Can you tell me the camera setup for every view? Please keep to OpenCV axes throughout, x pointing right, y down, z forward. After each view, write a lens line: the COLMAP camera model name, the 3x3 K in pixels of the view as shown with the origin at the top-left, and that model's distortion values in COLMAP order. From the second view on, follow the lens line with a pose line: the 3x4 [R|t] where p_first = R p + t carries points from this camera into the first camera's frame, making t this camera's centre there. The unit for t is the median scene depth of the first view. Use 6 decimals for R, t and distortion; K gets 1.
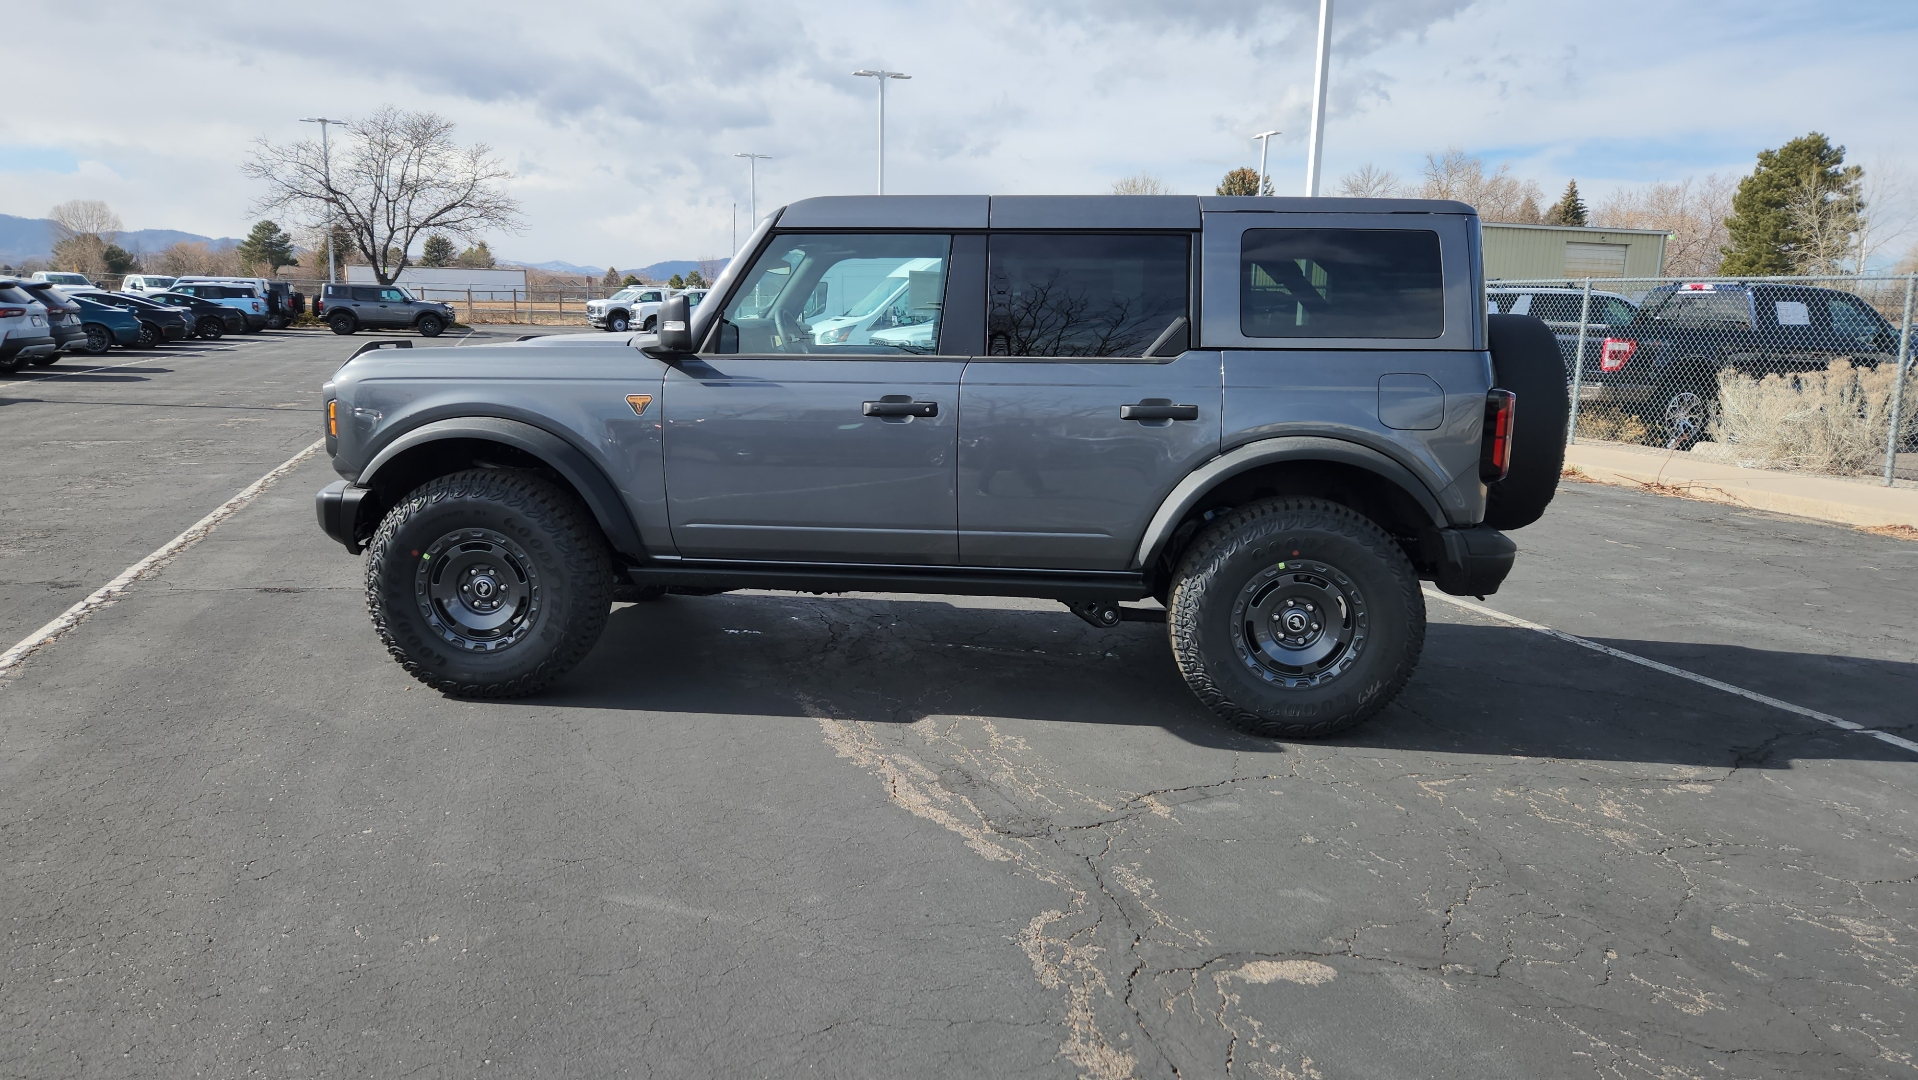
lens RADIAL K [[1276.3, 0, 917.8], [0, 1276.3, 534.5], [0, 0, 1]] dist [0.075505, -0.060477]
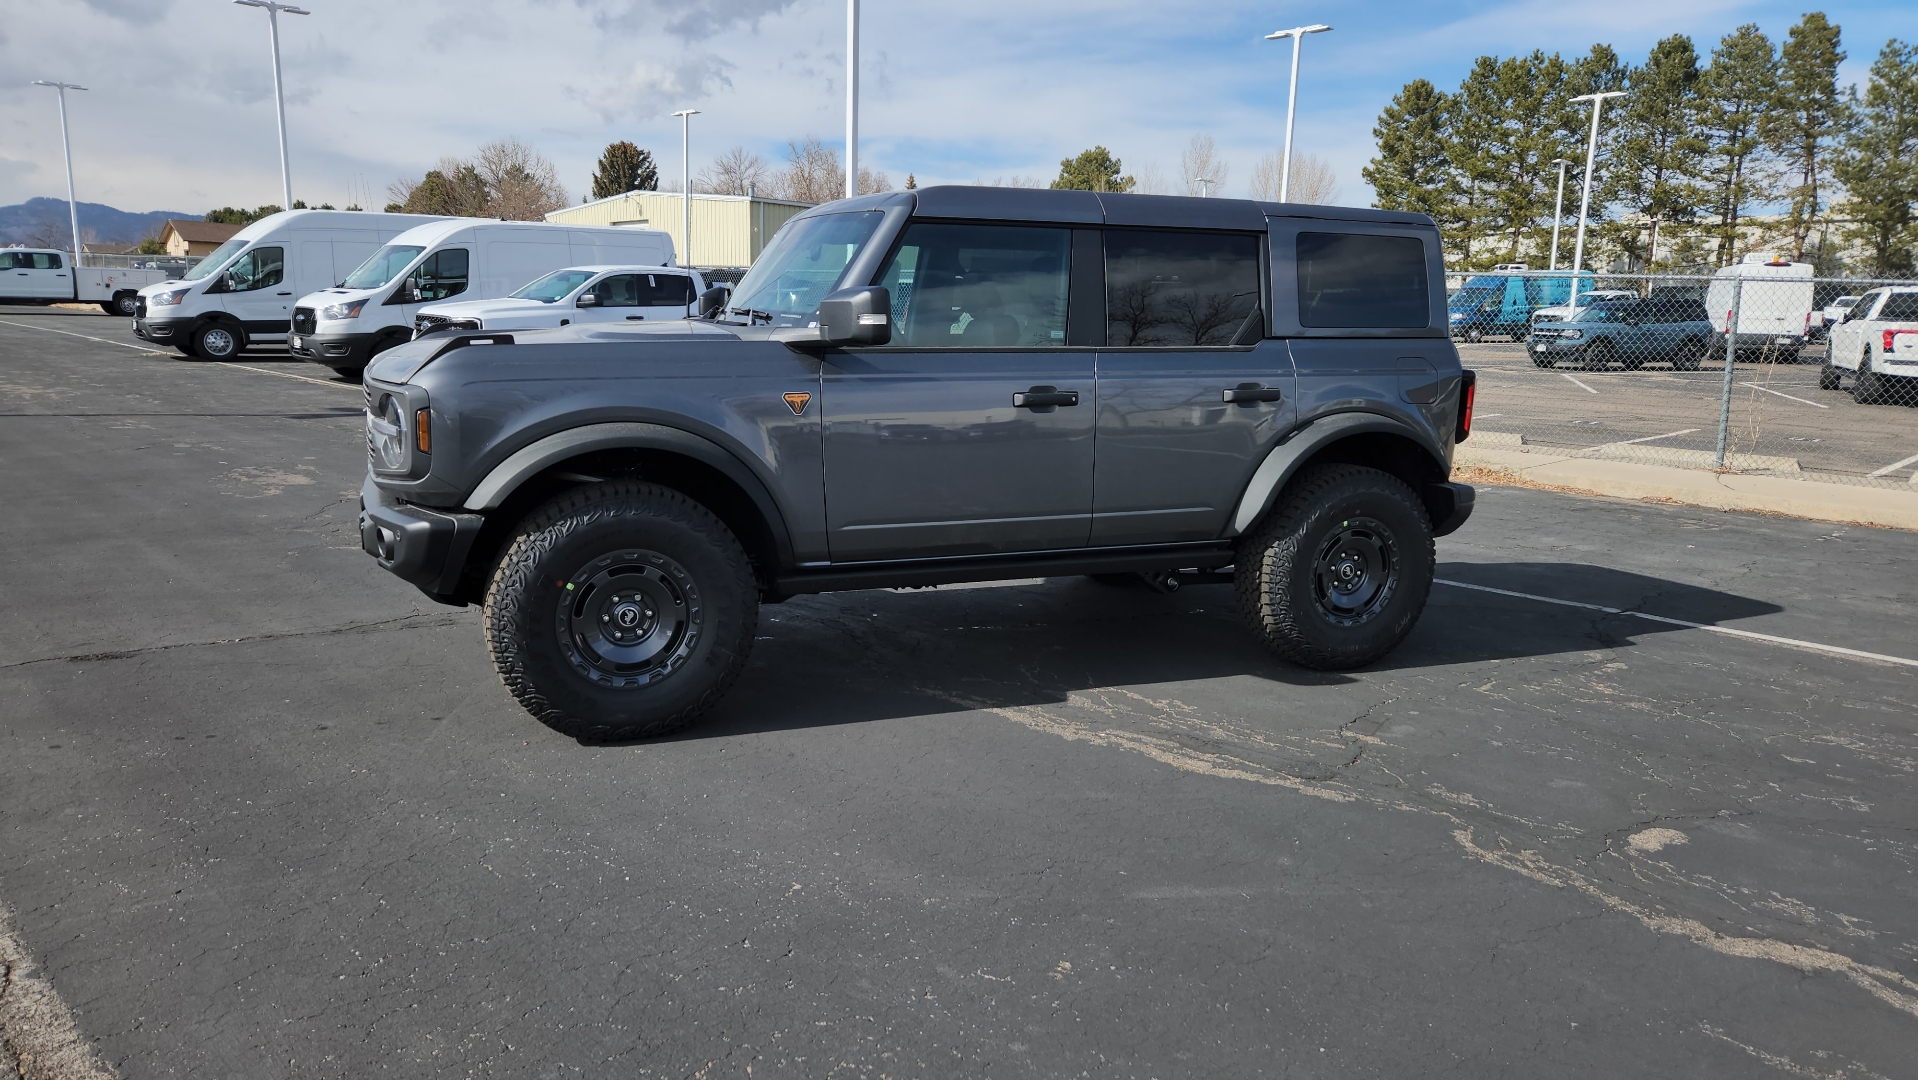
lens RADIAL K [[1275.3, 0, 927.0], [0, 1275.3, 549.8], [0, 0, 1]] dist [0.073469, -0.059972]
pose [[0.886634, -0.082736, 0.455011, -0.561939], [0.068719, 0.996514, 0.047293, -0.032020], [-0.457338, -0.010664, 0.889229, 0.125708]]
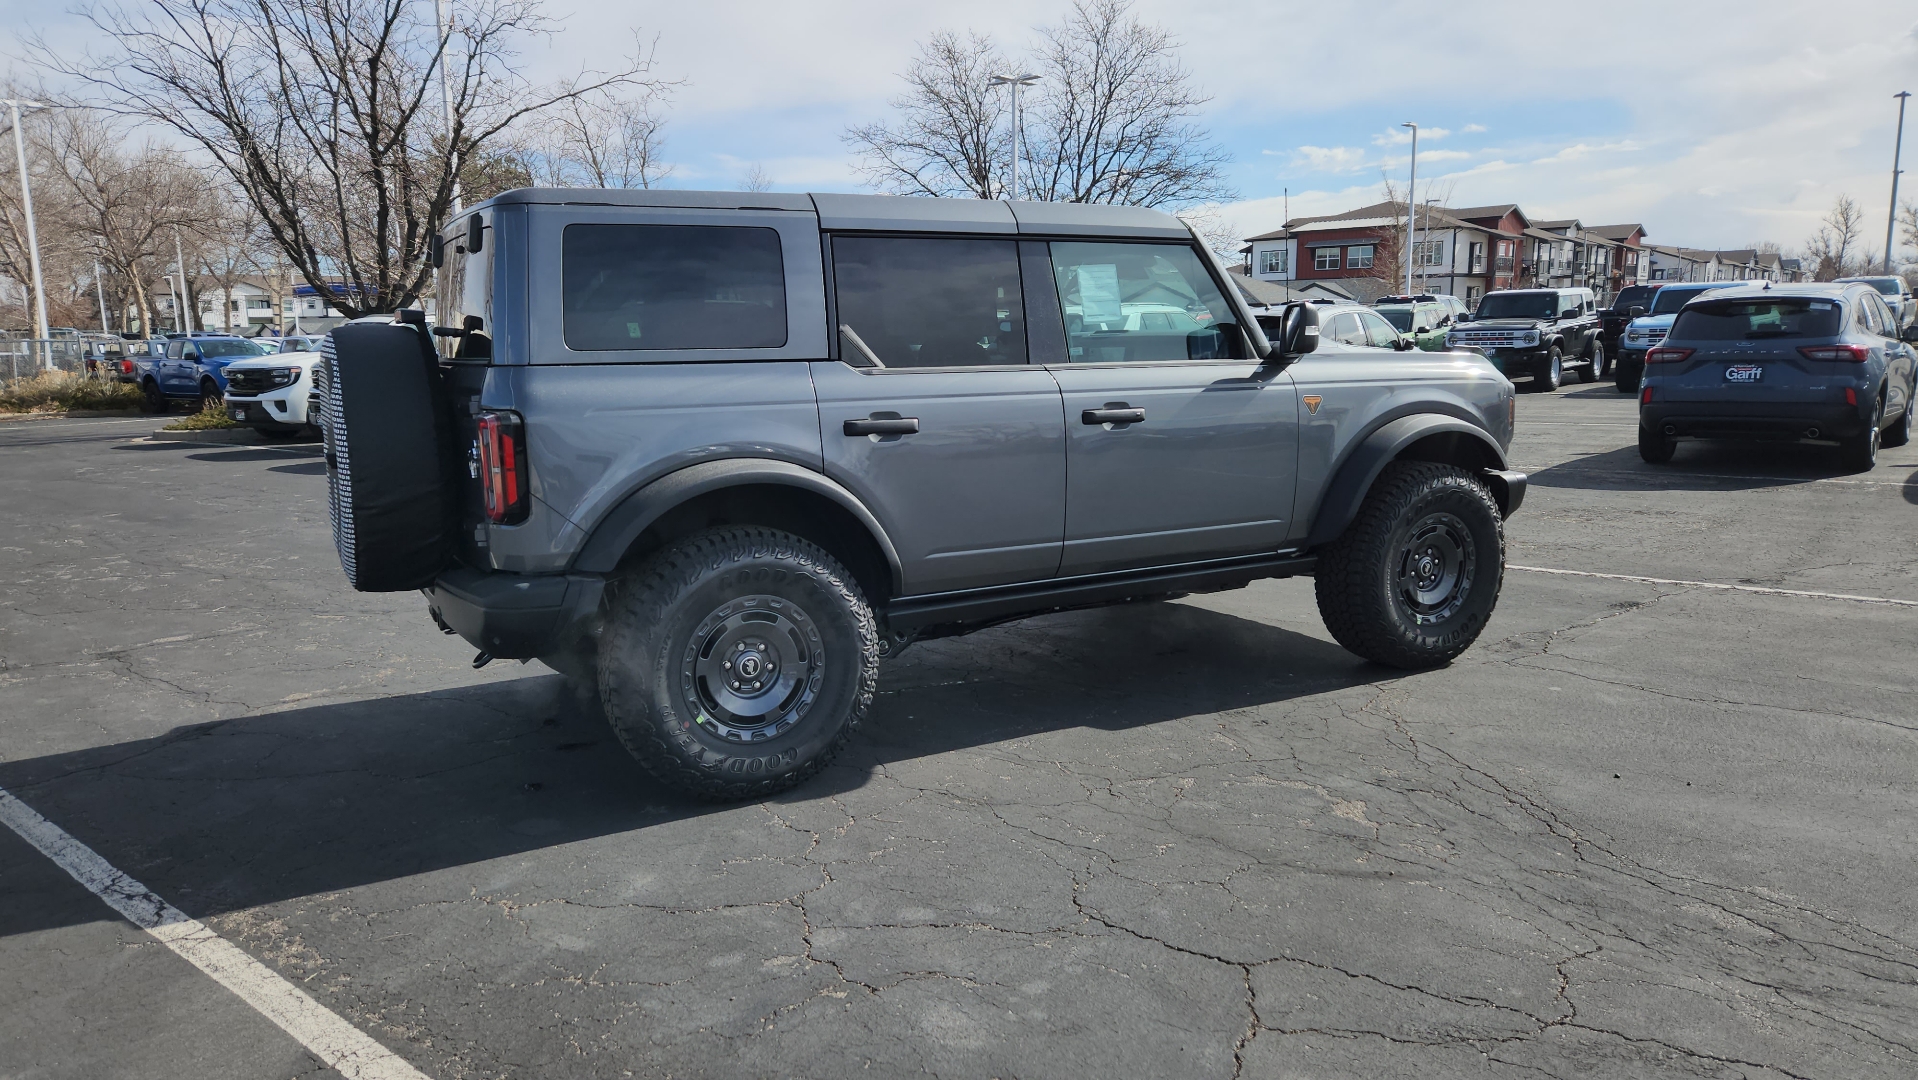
lens RADIAL K [[1276.3, 0, 926.5], [0, 1276.3, 537.3], [0, 0, 1]] dist [0.075505, -0.060477]
pose [[-0.844420, 0.083195, -0.529182, 0.660811], [-0.082846, 0.955699, 0.282448, -0.333968], [0.529237, 0.282345, -0.800118, 2.076186]]
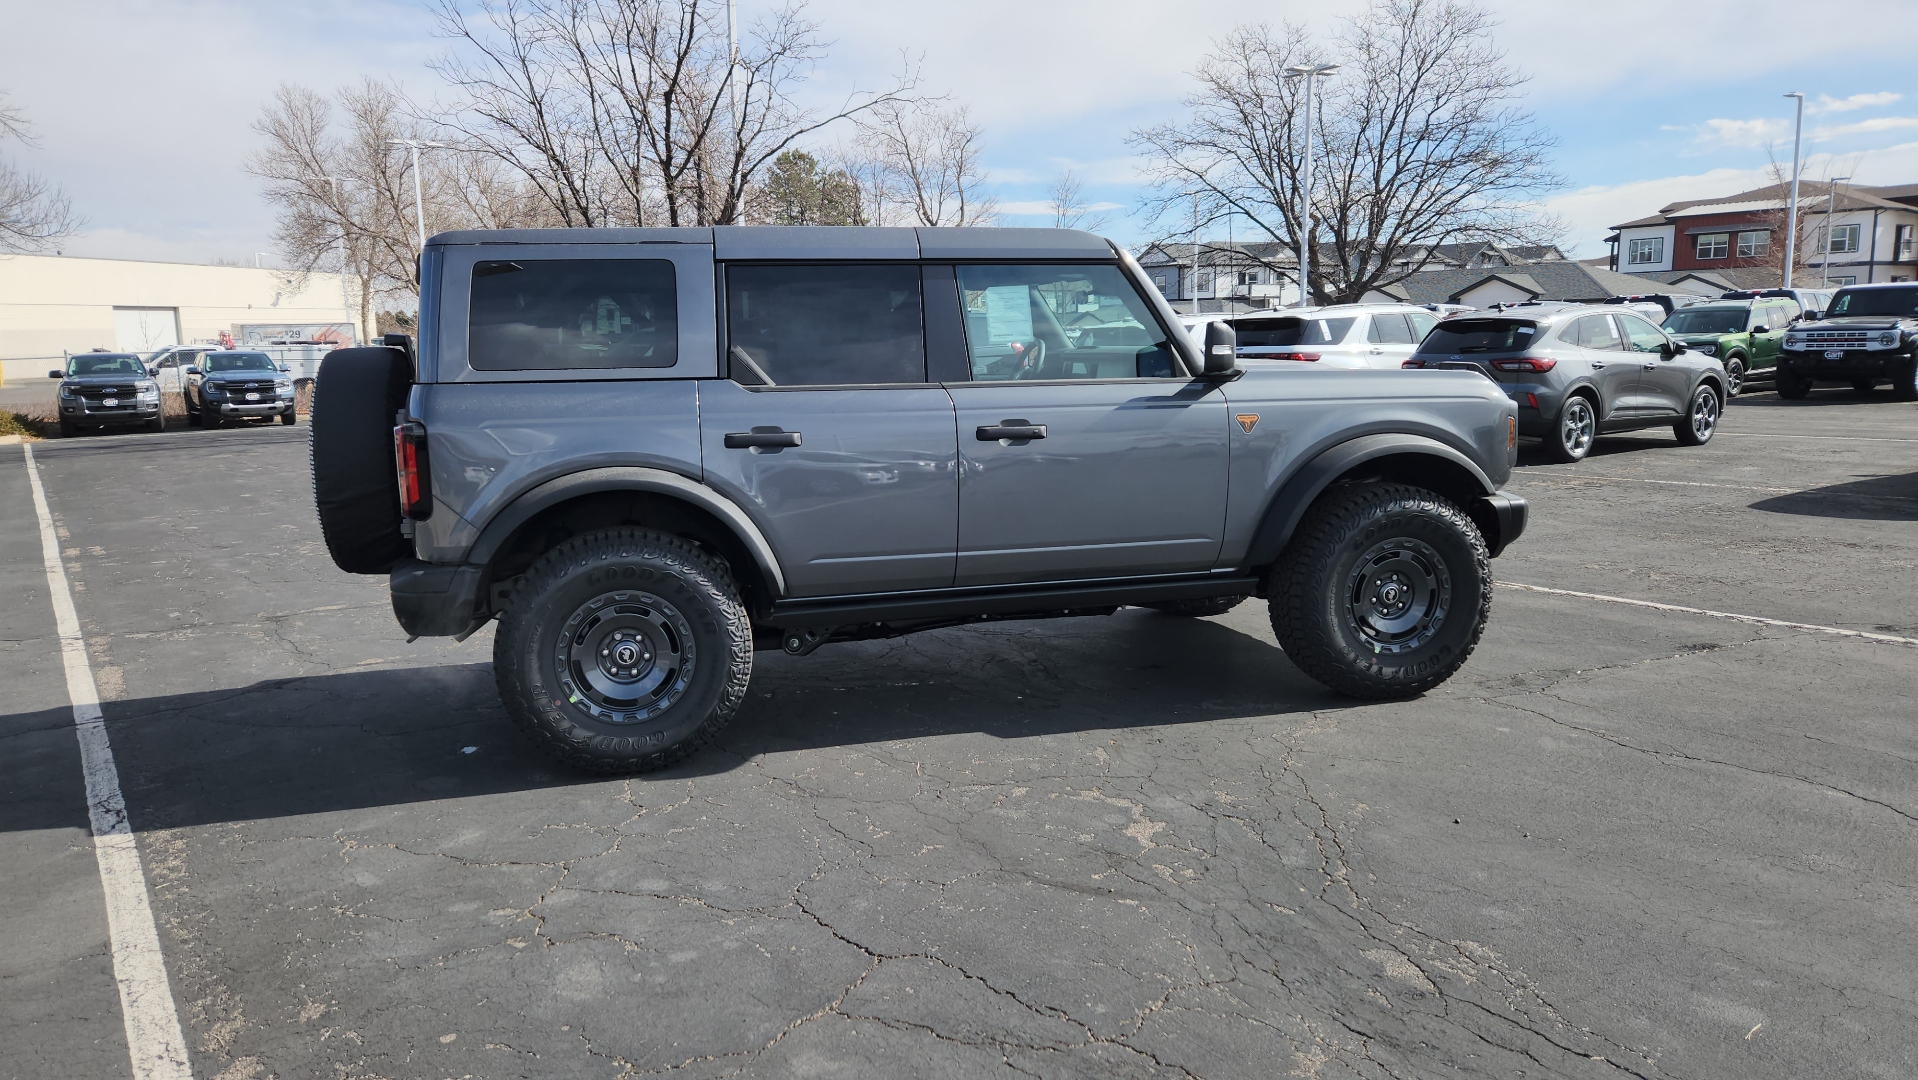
lens RADIAL K [[1276.3, 0, 933.0], [0, 1276.3, 528.7], [0, 0, 1]] dist [0.075505, -0.060477]
pose [[-0.949992, 0.049909, -0.308259, 0.387802], [-0.044381, 0.955546, 0.291483, -0.377255], [0.309104, 0.290588, -0.905546, 2.258655]]
